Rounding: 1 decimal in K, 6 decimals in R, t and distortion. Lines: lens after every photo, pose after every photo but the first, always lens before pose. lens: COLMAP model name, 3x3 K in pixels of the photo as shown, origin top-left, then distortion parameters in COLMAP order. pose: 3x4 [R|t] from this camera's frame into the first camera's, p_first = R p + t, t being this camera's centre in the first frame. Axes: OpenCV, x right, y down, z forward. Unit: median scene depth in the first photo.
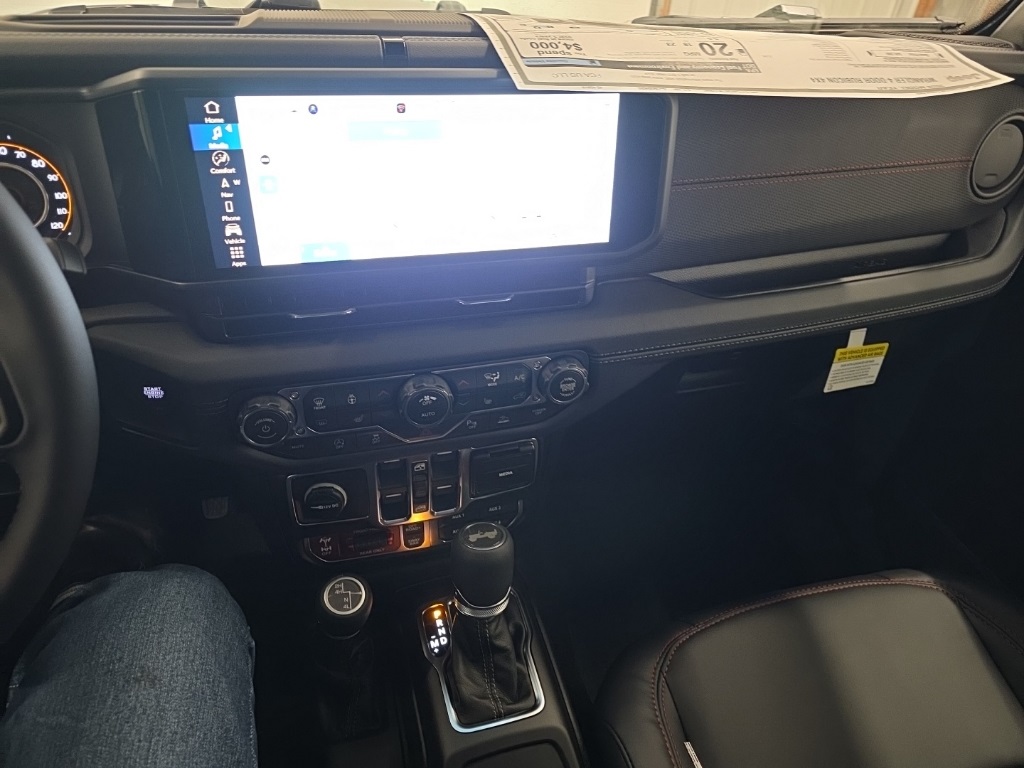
lens RADIAL K [[683.3, 0, 508.7], [0, 683.3, 371.7], [0, 0, 1]] dist [0.050047, -0.000893]
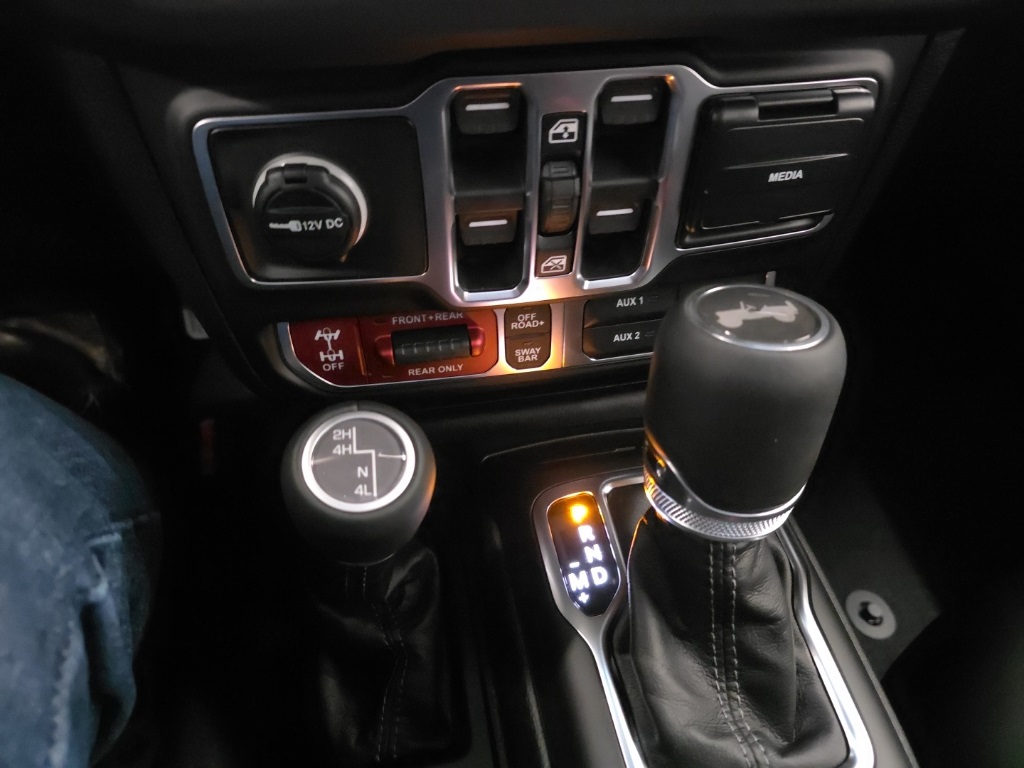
lens RADIAL K [[671.9, 0, 500.5], [0, 671.9, 379.2], [0, 0, 1]] dist [0.051362, -0.053814]
pose [[0.993985, 0.040229, -0.101859, -0.123447], [-0.021218, 0.983206, 0.181259, 0.206121], [0.107441, -0.178008, 0.978146, 0.635684]]
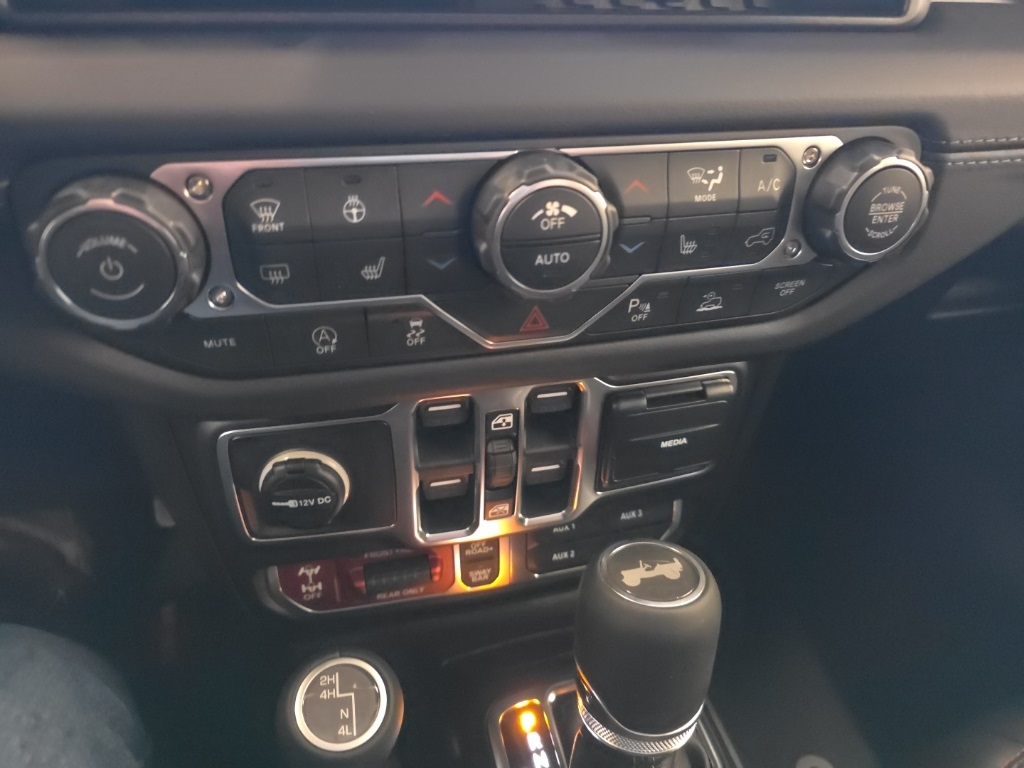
lens RADIAL K [[682.0, 0, 499.1], [0, 682.0, 384.3], [0, 0, 1]] dist [0.050040, -0.067027]
pose [[0.999024, 0.005294, -0.043850, -0.113393], [-0.005428, 0.999981, -0.002926, 0.116059], [0.043834, 0.003162, 0.999034, 0.536677]]
